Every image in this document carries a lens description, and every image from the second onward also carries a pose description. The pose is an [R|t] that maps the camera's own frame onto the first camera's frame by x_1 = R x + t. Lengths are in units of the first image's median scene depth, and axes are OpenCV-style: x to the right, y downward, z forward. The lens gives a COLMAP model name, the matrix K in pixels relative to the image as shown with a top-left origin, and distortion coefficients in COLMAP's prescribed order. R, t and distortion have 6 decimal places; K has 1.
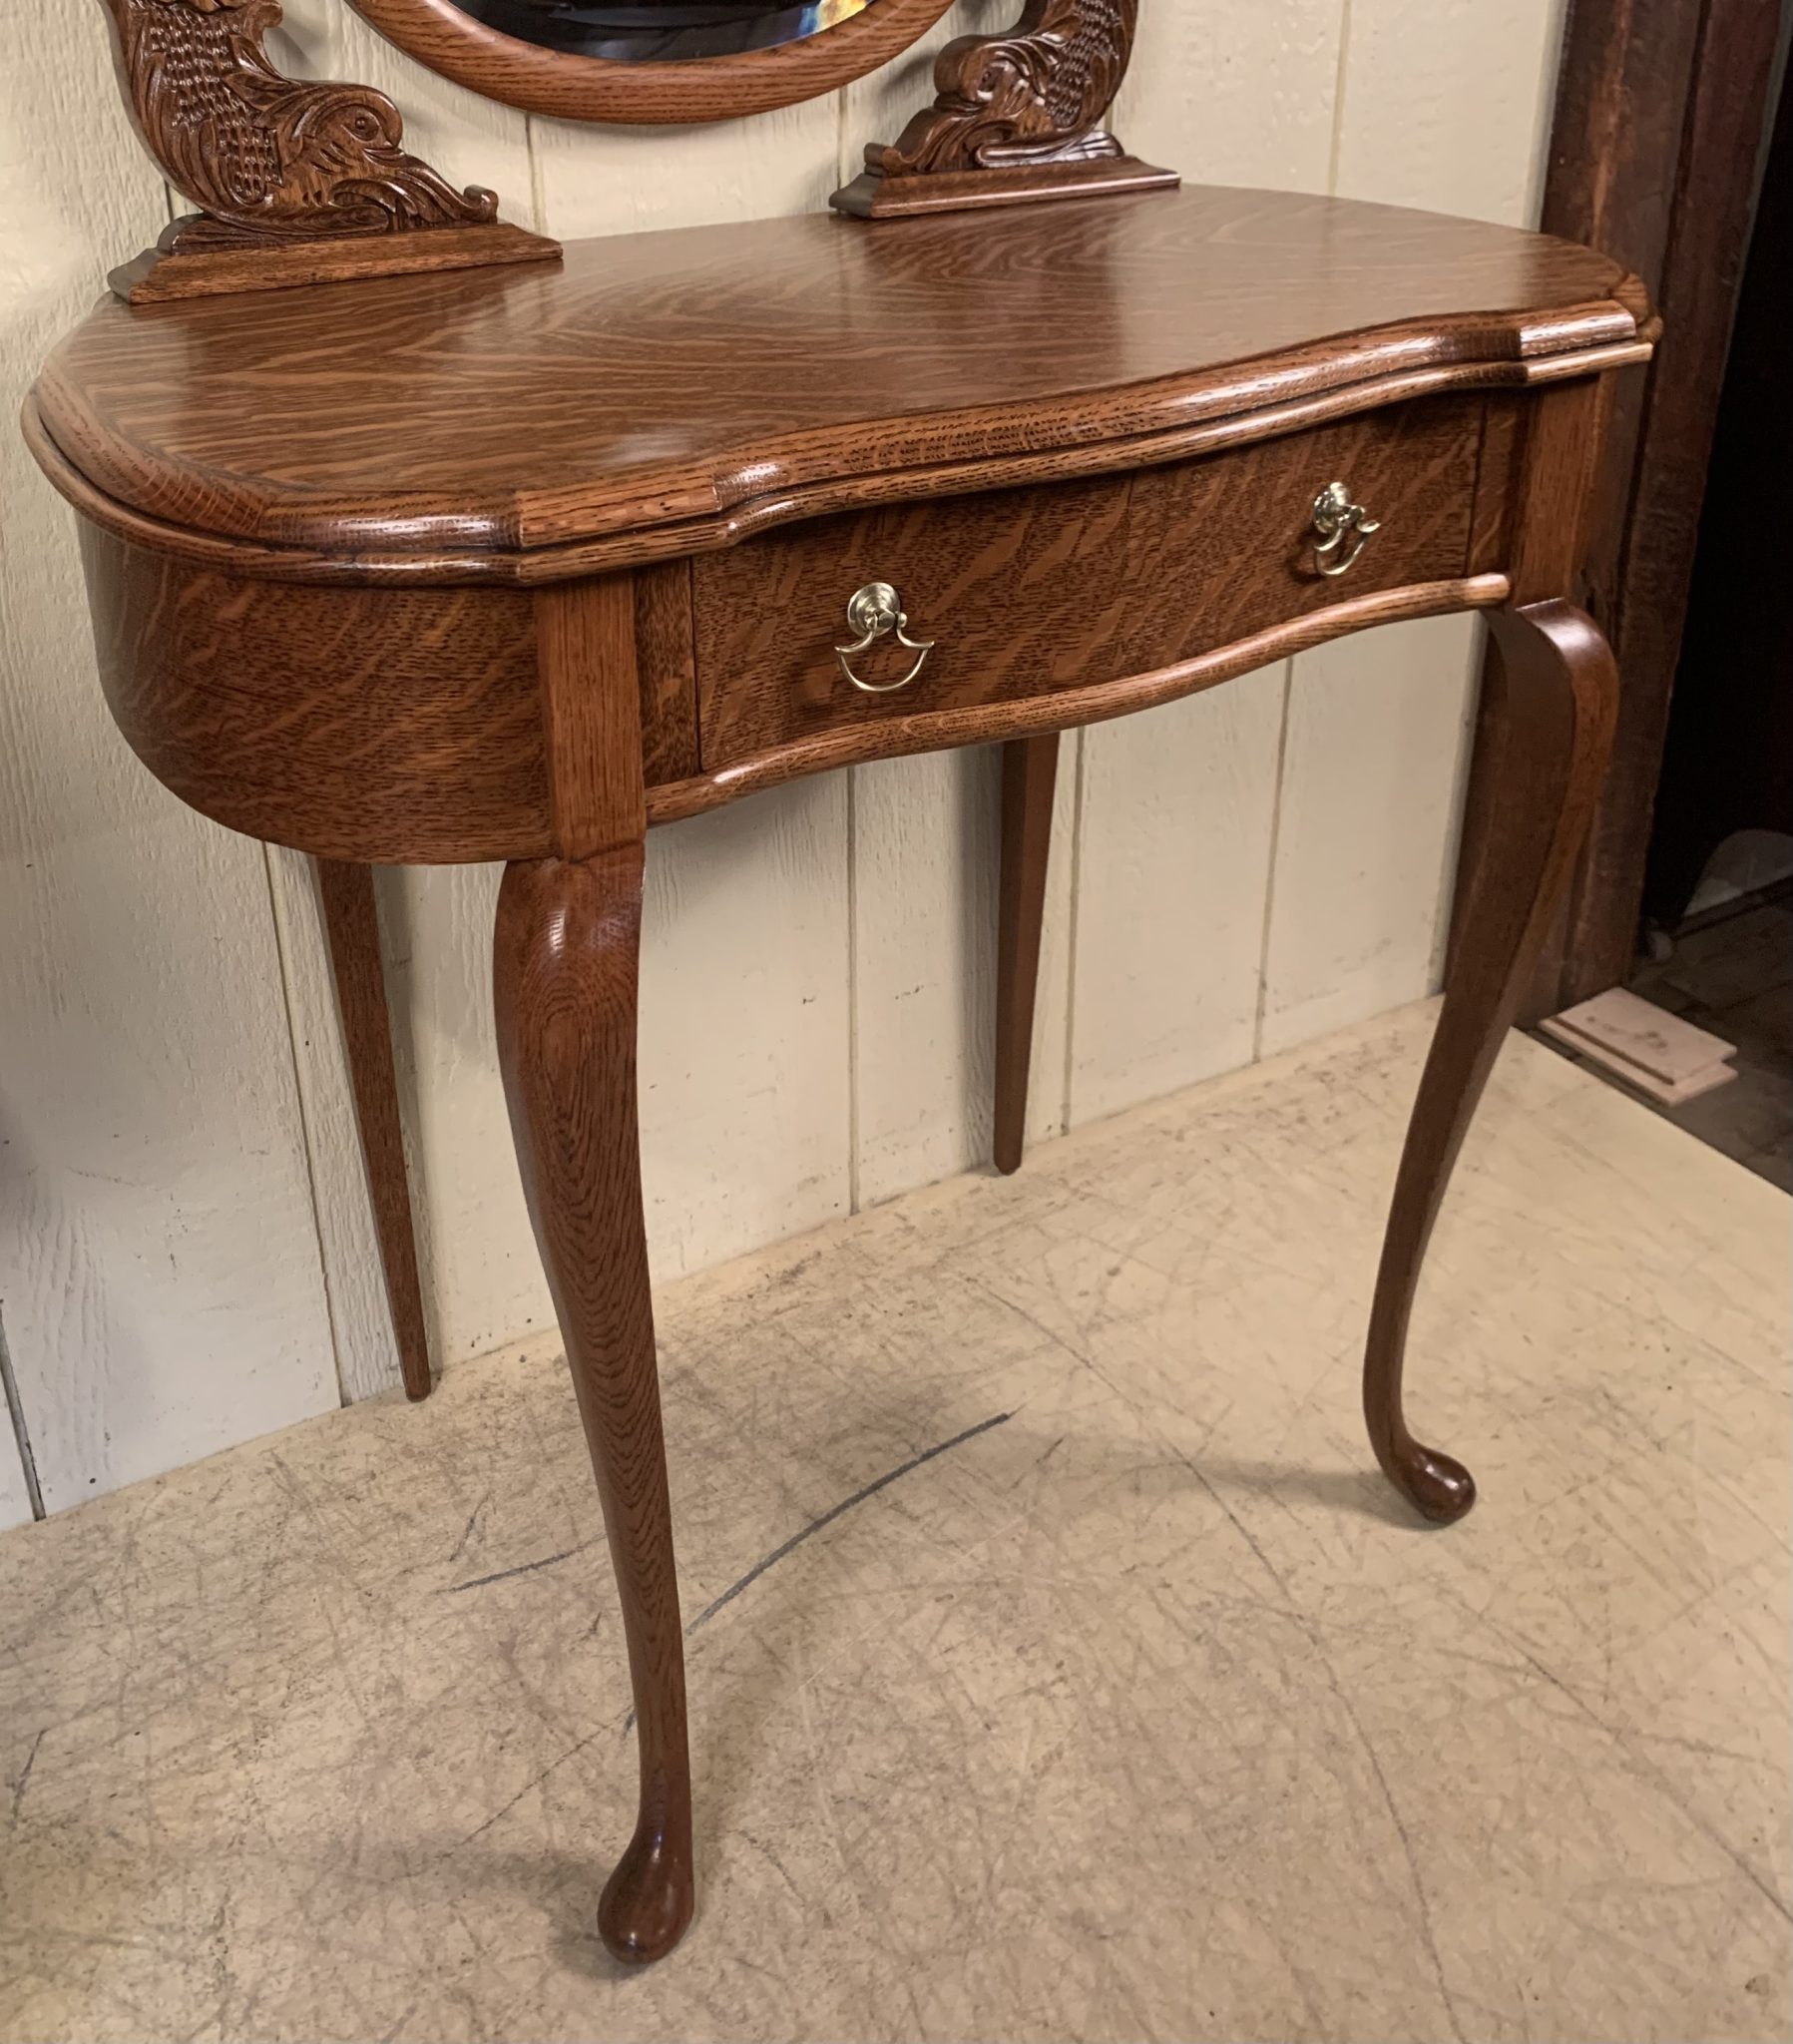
lens RADIAL K [[2031.4, 0, 835.0], [0, 2031.4, 771.2], [0, 0, 1]] dist [0.015879, 0.000000]
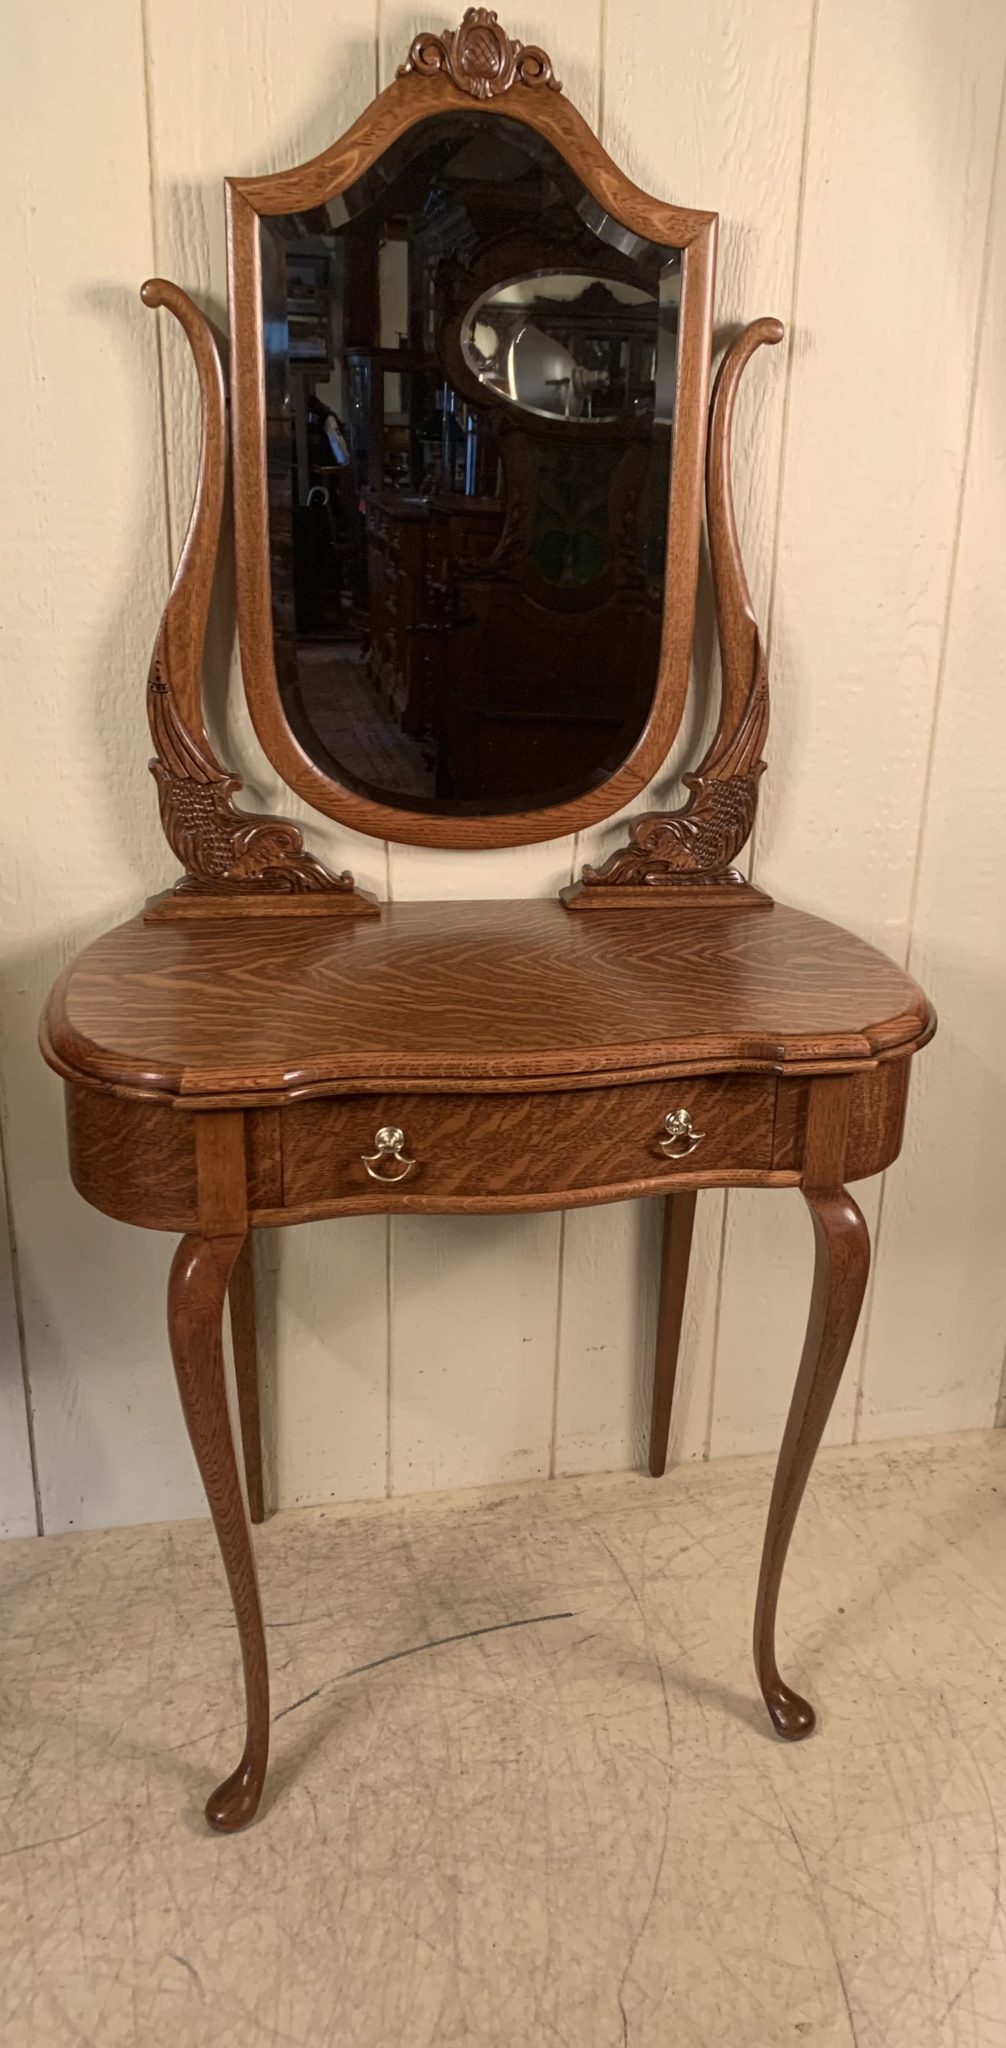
lens RADIAL K [[1605.2, 0, 628.3], [0, 1605.2, 1027.2], [0, 0, 1]] dist [0.047675, -0.046503]
pose [[0.955016, 0.152858, -0.254123, 0.465642], [-0.171957, 0.983591, -0.054589, -0.105779], [0.241609, 0.095831, 0.965630, -0.359635]]
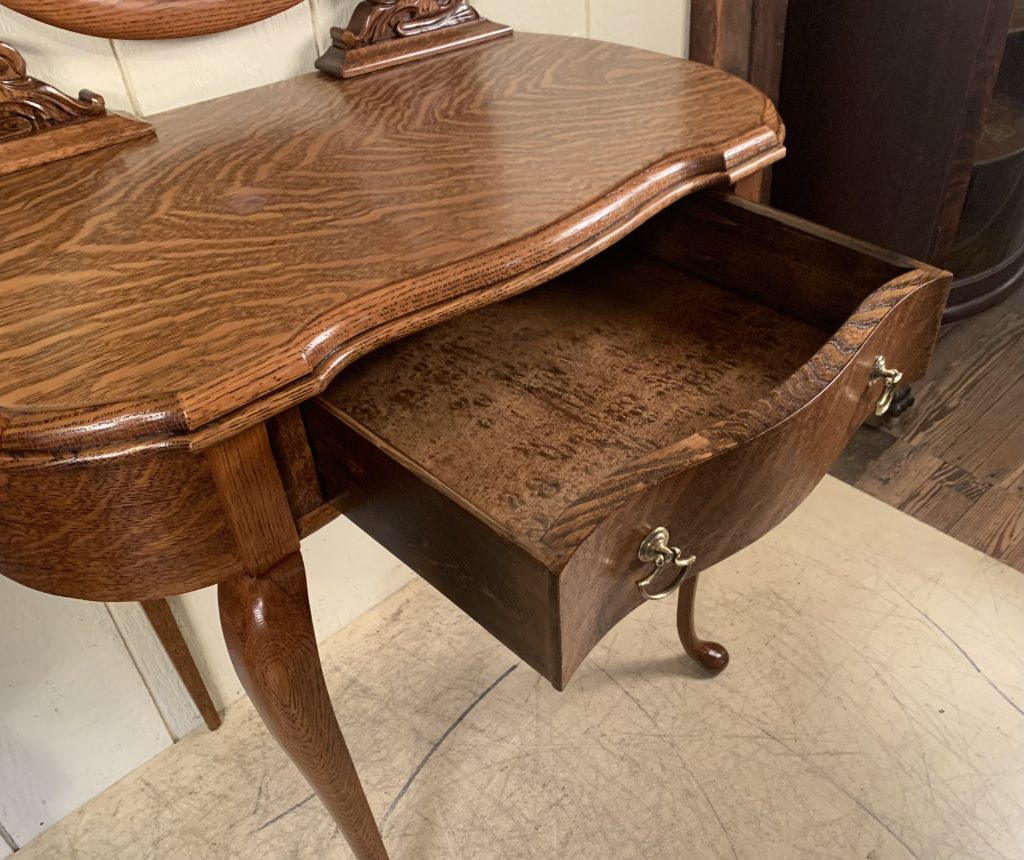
lens RADIAL K [[934.5, 0, 619.8], [0, 934.5, 455.9], [0, 0, 1]] dist [0.016373, -0.016884]
pose [[0.952620, -0.181062, 0.244399, -0.011273], [0.116812, 0.959682, 0.255669, -0.149576], [-0.280838, -0.215006, 0.935362, 0.139465]]
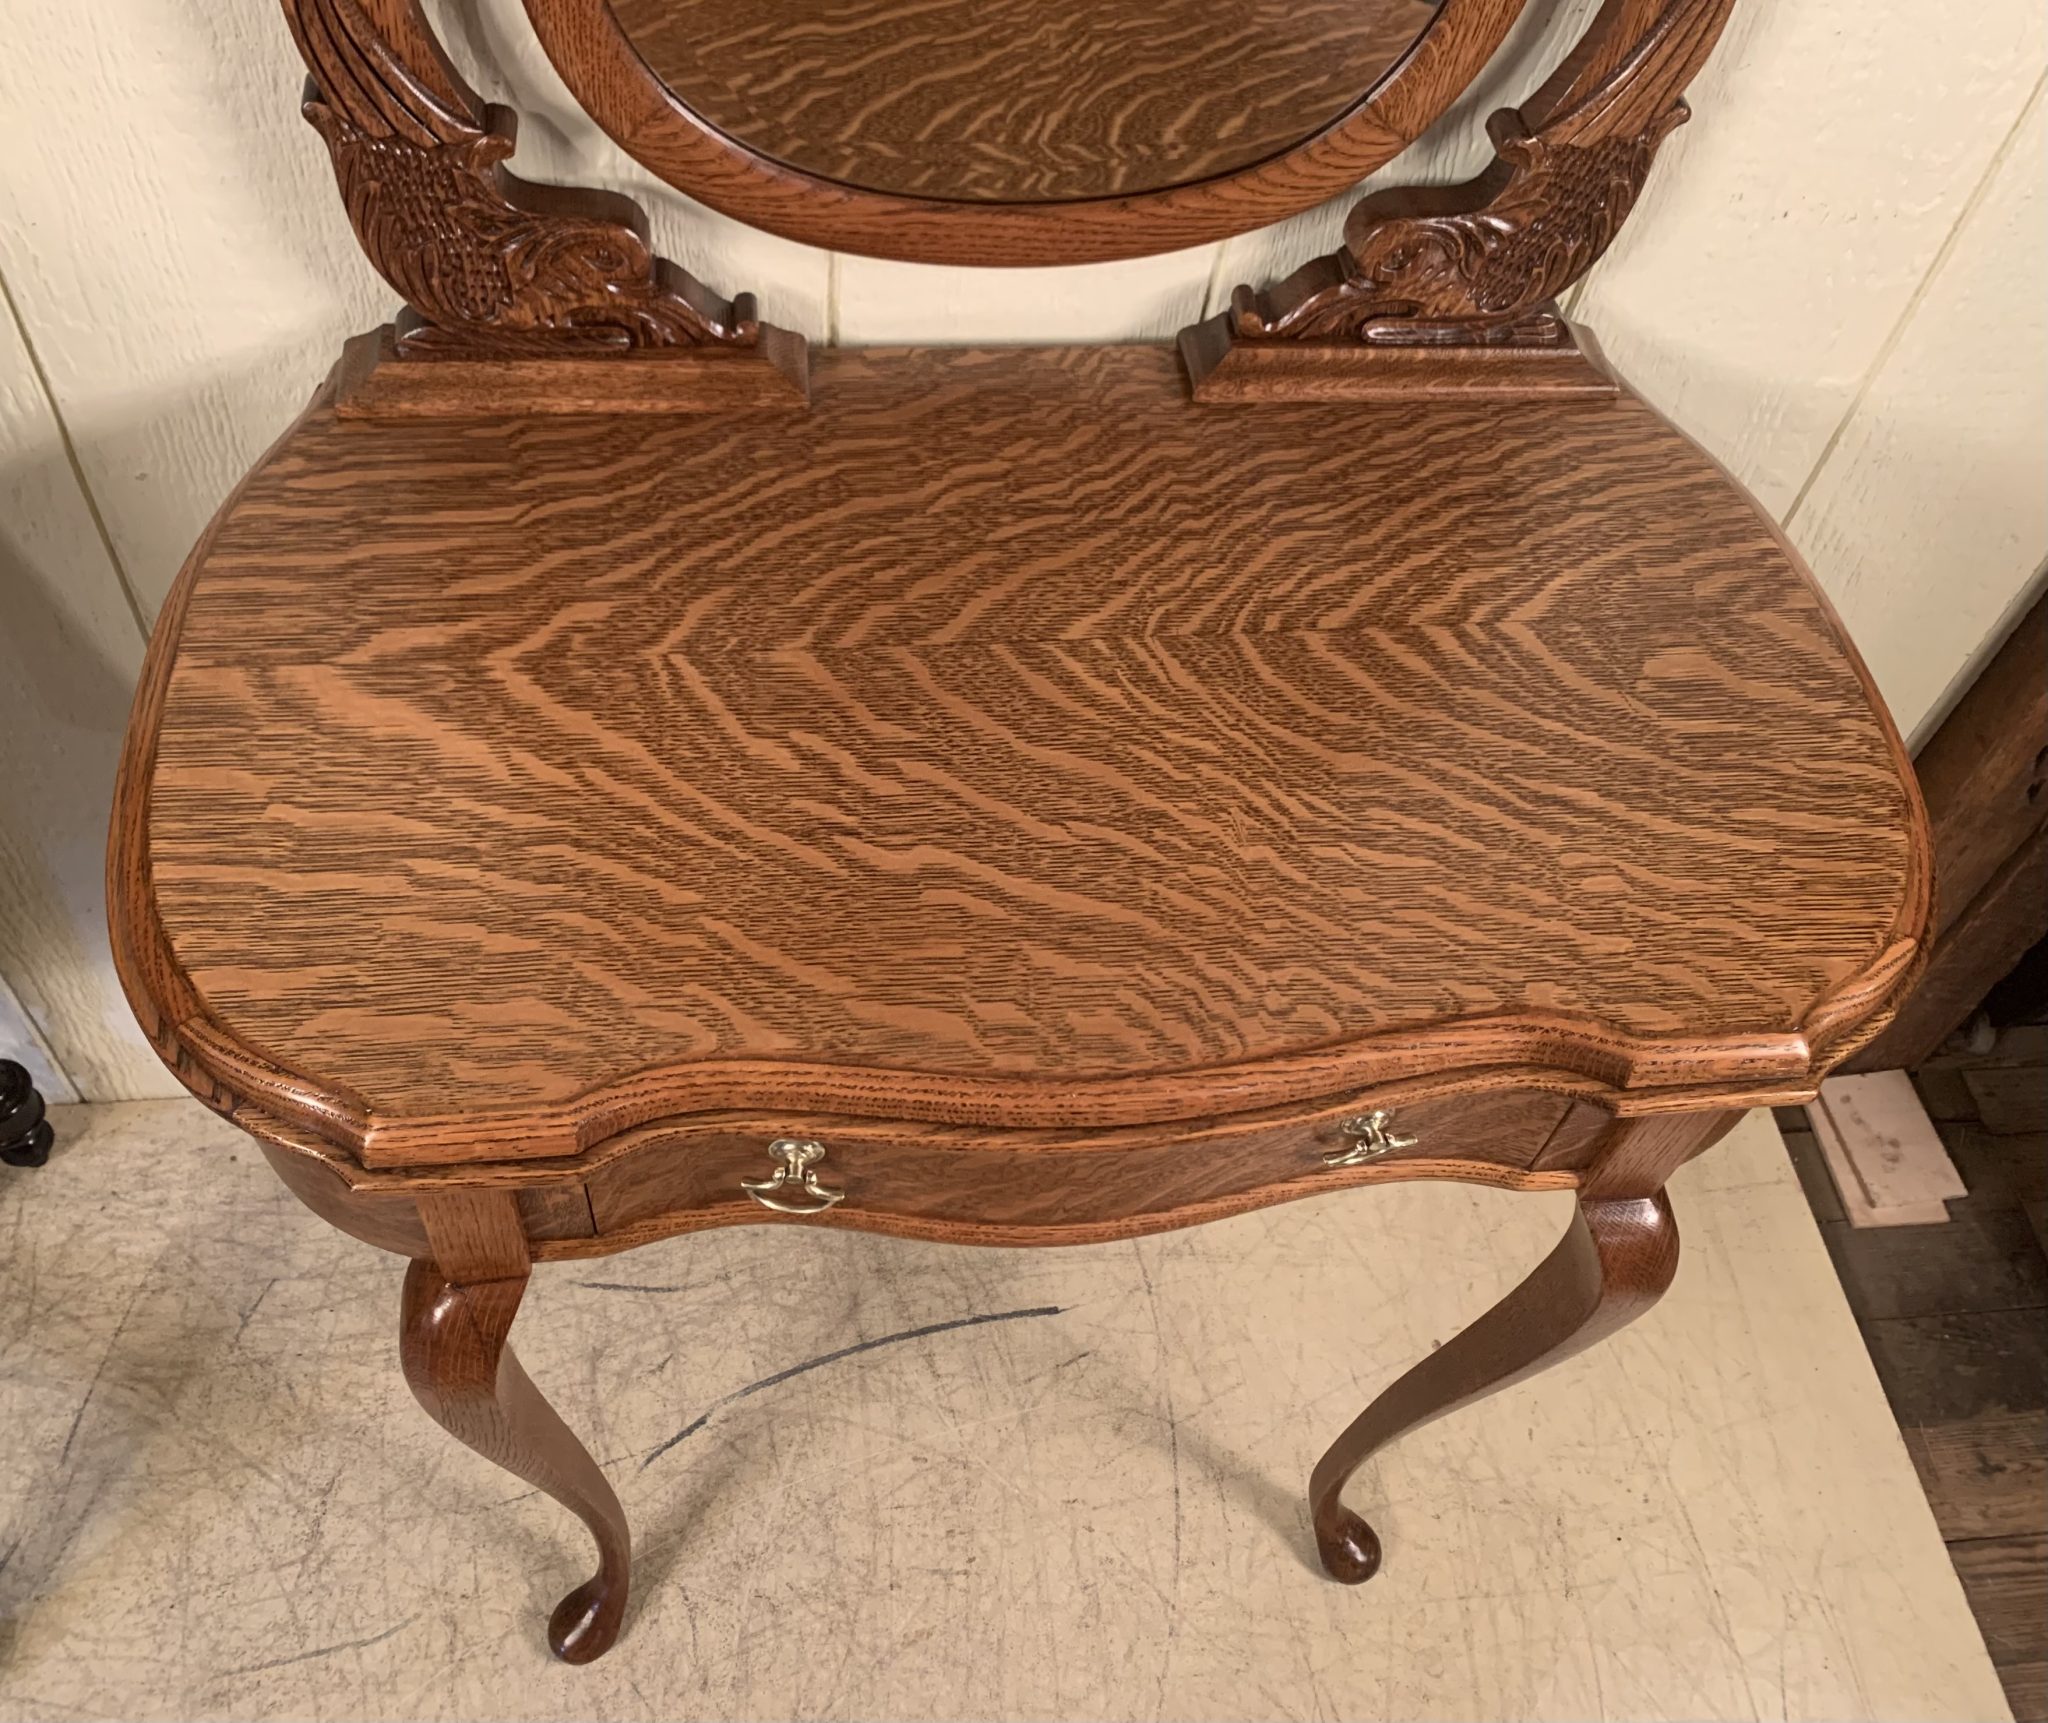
lens RADIAL K [[1808.2, 0, 960.4], [0, 1808.2, 864.0], [0, 0, 1]] dist [0.042273, -0.069229]
pose [[0.908297, 0.377616, -0.180008, 0.149453], [-0.245274, 0.829309, 0.502083, -0.497678], [0.338877, -0.411889, 0.845878, 0.234019]]
